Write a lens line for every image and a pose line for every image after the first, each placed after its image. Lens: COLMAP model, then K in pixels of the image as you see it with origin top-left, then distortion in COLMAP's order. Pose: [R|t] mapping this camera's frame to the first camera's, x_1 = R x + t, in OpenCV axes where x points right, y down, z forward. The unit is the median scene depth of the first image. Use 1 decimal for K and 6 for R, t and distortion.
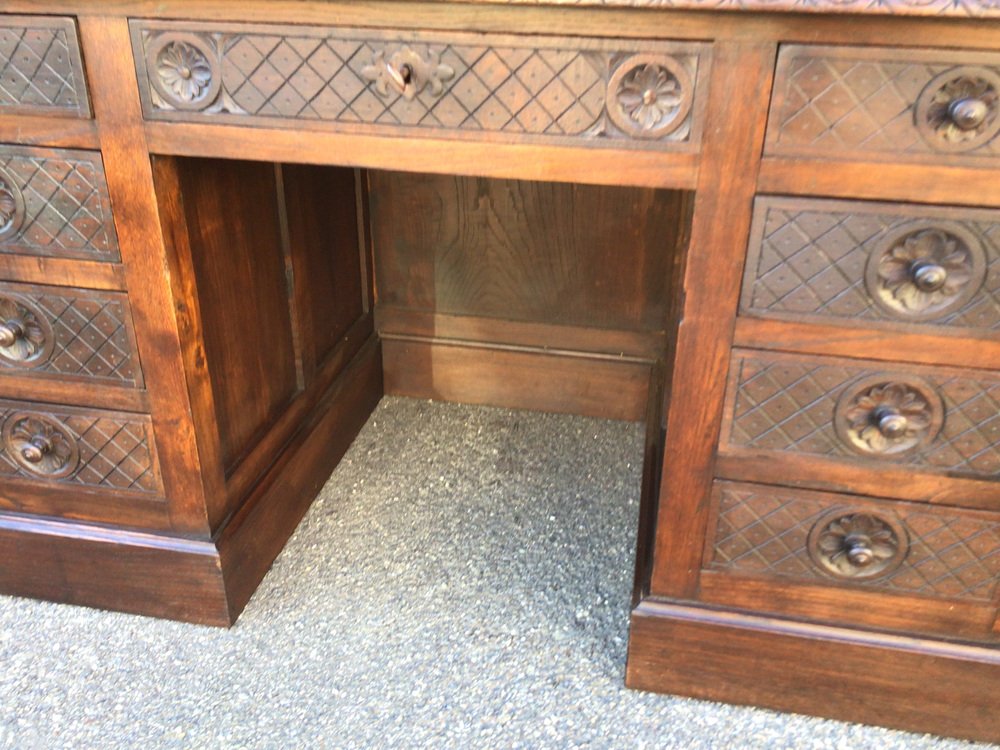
lens RADIAL K [[896.3, 0, 505.4], [0, 896.3, 375.3], [0, 0, 1]] dist [0.130571, -0.238023]
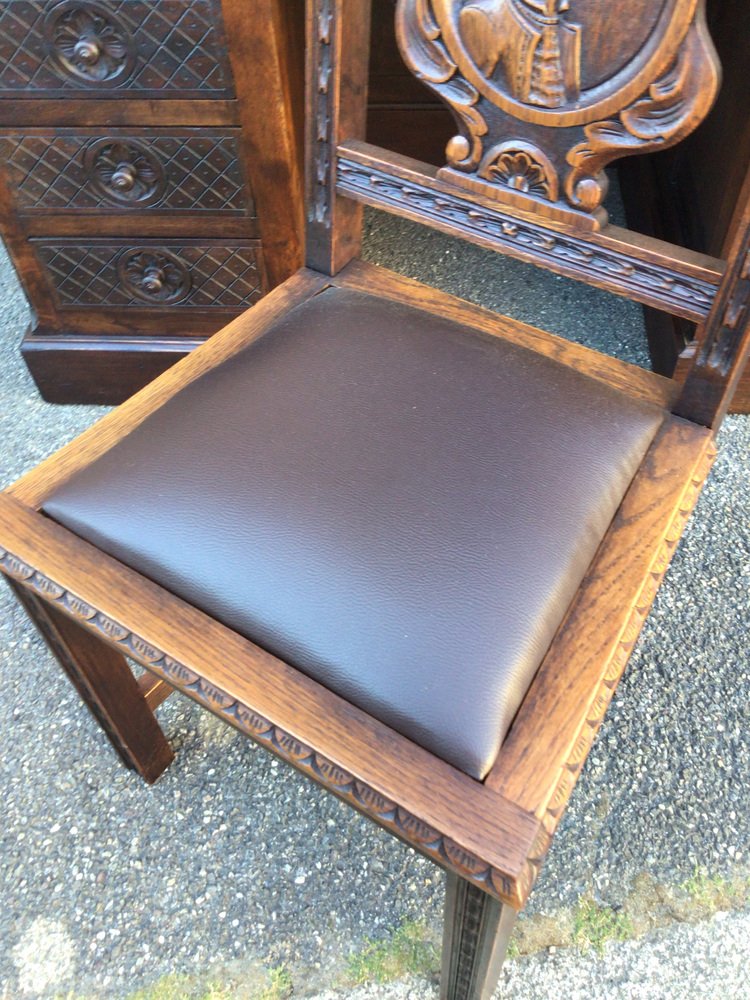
lens RADIAL K [[900.7, 0, 382.2], [0, 900.7, 507.4], [0, 0, 1]] dist [0.095898, -0.176354]
pose [[0.989574, -0.135859, 0.047817, -0.371793], [0.102048, 0.895659, 0.432875, -0.140620], [-0.101637, -0.423482, 0.900185, -0.171796]]
